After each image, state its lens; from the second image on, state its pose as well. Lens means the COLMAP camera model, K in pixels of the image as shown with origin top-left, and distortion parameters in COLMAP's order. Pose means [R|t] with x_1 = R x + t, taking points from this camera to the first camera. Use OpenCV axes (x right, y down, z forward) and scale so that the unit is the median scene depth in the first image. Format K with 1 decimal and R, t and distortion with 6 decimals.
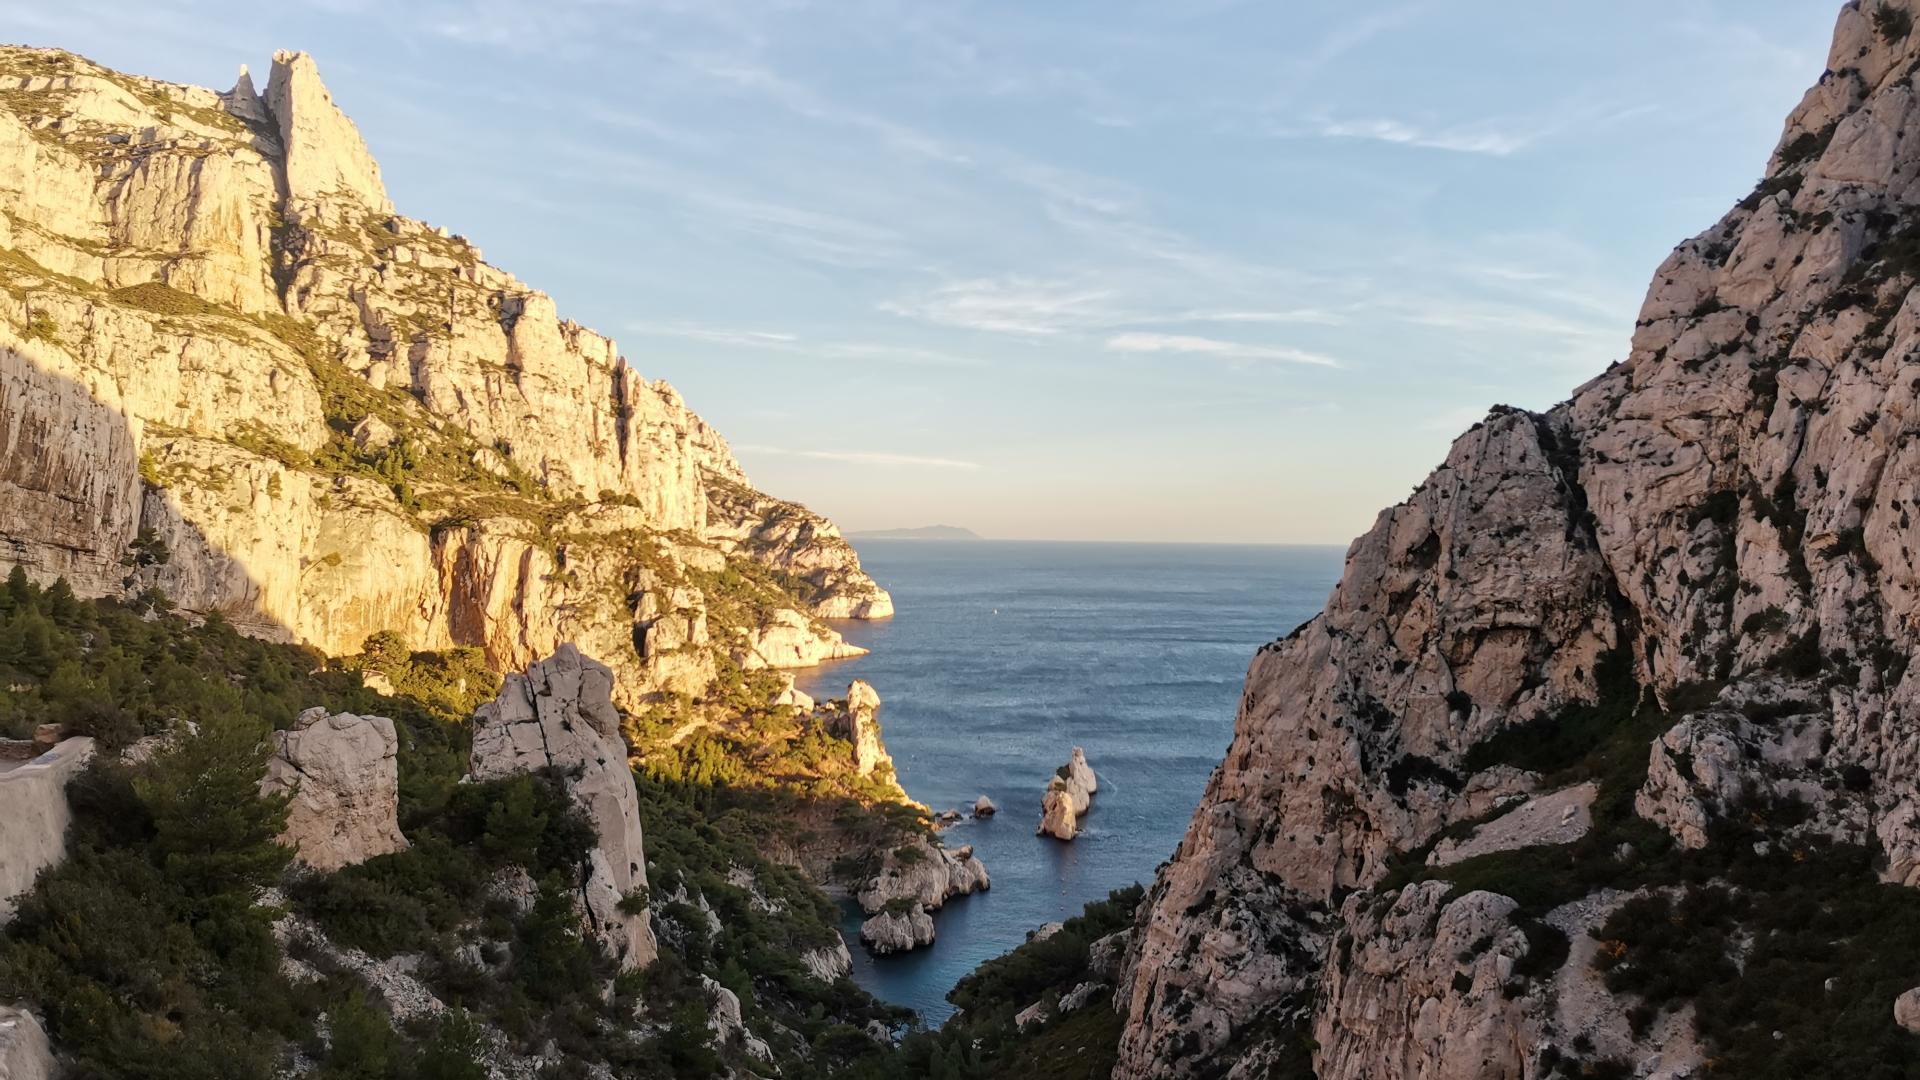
lens RADIAL K [[1311.7, 0, 960.0], [0, 1311.7, 540.0], [0, 0, 1]] dist [0.050309, -0.000661]
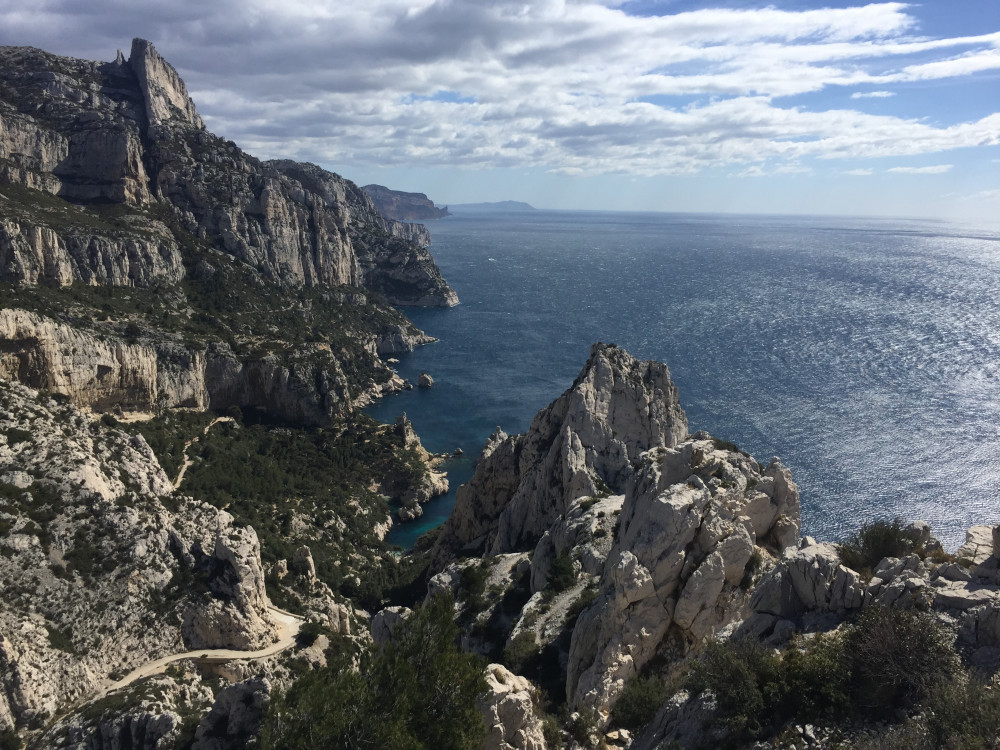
lens RADIAL K [[726.8, 0, 500.0], [0, 726.8, 375.0], [0, 0, 1]] dist [0.034725, -0.006055]
pose [[0.999877, 0.013042, -0.008737, 0.131292], [-0.011180, 0.982314, 0.186908, -0.252847], [0.011020, -0.186787, 0.982339, -0.450521]]
